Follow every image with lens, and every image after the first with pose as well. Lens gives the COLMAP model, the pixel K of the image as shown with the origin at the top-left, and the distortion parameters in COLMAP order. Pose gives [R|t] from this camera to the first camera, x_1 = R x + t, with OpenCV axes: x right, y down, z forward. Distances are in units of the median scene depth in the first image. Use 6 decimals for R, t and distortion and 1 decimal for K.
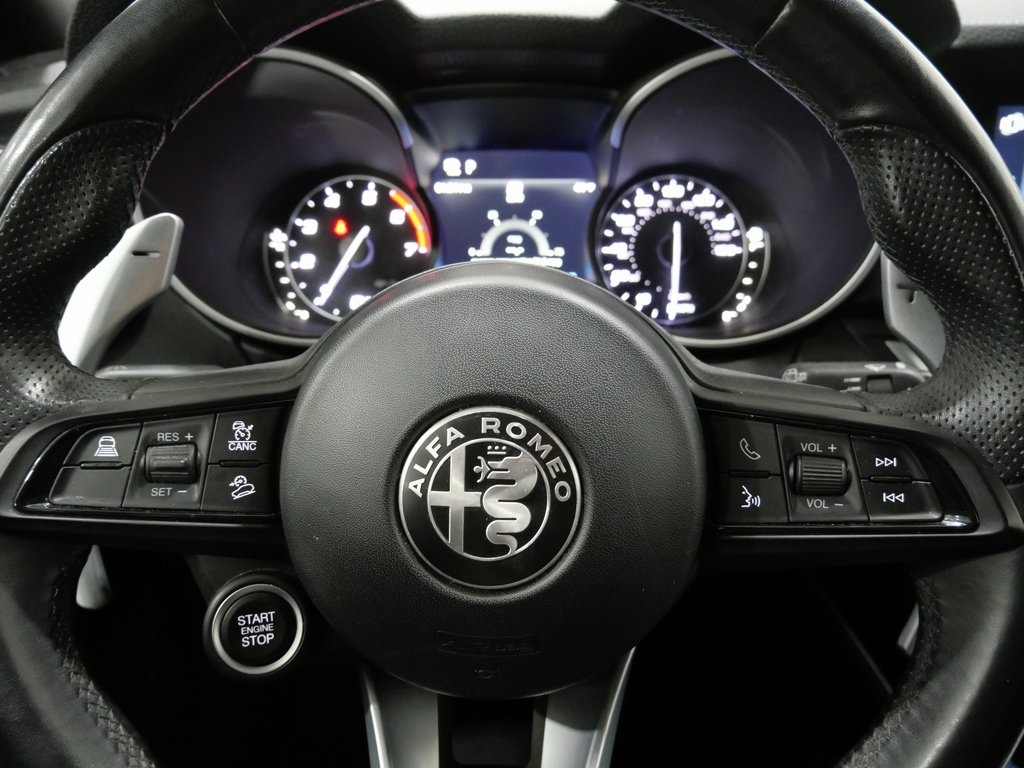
lens RADIAL K [[721.0, 0, 540.0], [0, 721.0, 347.3], [0, 0, 1]] dist [0.075216, -0.206800]
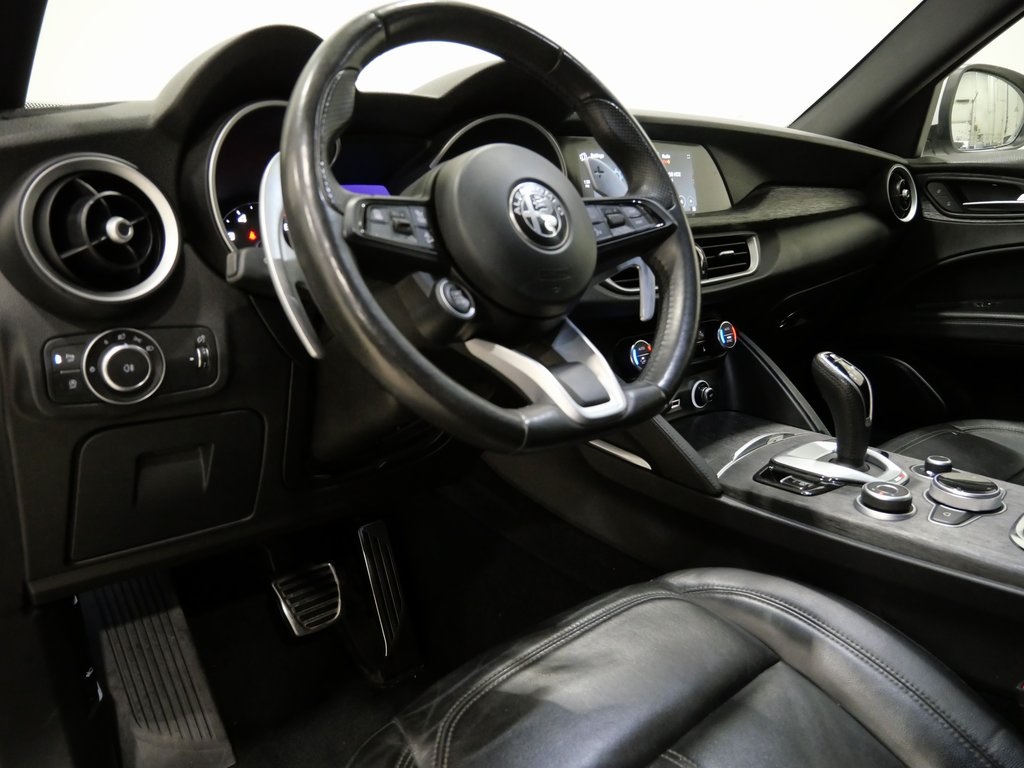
lens RADIAL K [[698.9, 0, 512.0], [0, 698.9, 384.0], [0, 0, 1]] dist [-0.042646, 0.001472]
pose [[0.765044, -0.182338, 0.617626, -1.602253], [0.325274, 0.937155, -0.126242, 0.947618], [-0.555792, 0.297478, 0.776274, -0.586999]]
